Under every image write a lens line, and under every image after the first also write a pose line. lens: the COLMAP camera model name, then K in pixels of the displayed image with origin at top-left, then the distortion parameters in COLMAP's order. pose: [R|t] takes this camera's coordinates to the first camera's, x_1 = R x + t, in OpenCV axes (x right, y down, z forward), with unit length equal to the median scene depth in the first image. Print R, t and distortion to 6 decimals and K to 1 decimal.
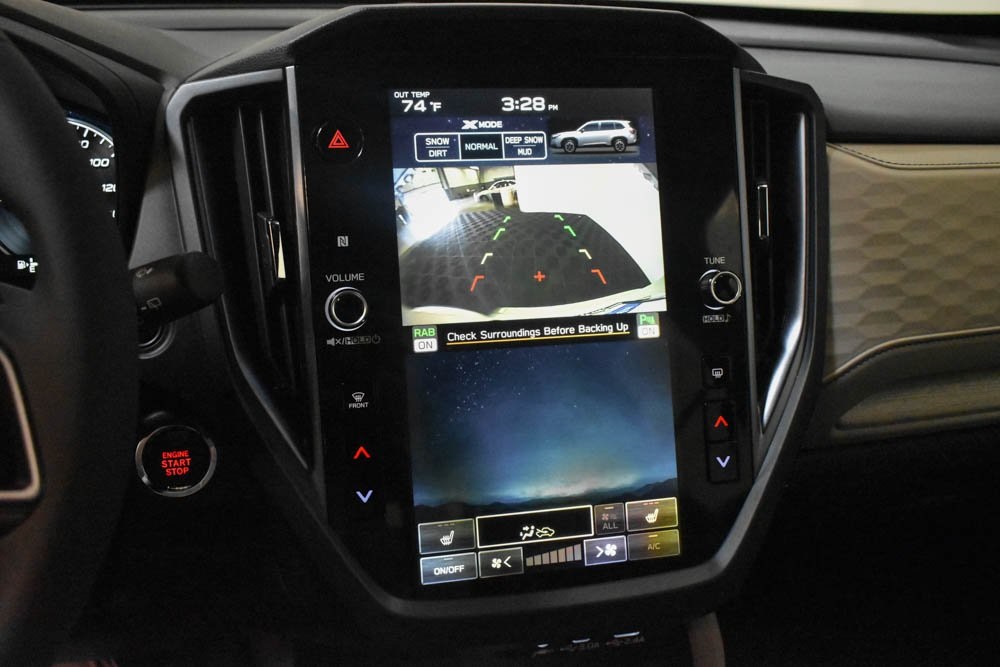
lens RADIAL K [[913.4, 0, 498.5], [0, 913.4, 332.0], [0, 0, 1]] dist [0.000283, 0.000000]
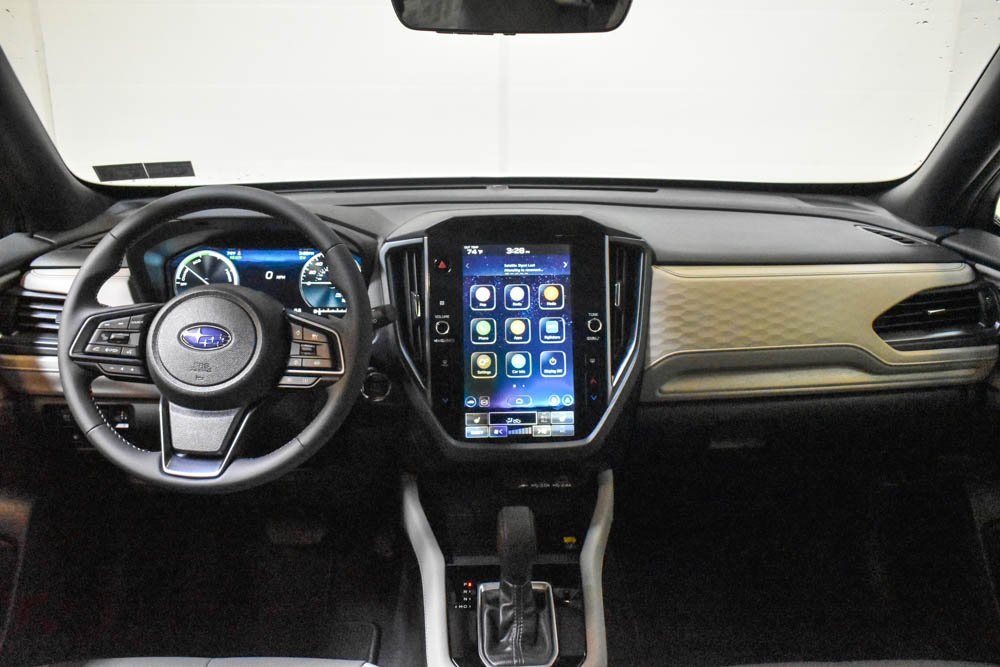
lens RADIAL K [[912.1, 0, 498.4], [0, 912.1, 334.3], [0, 0, 1]] dist [0.009102, 0.025530]
pose [[0.981886, 0.027131, -0.187519, 0.460438], [-0.041544, 0.996440, -0.073364, 0.167264], [0.184861, 0.079826, 0.979517, -1.459606]]
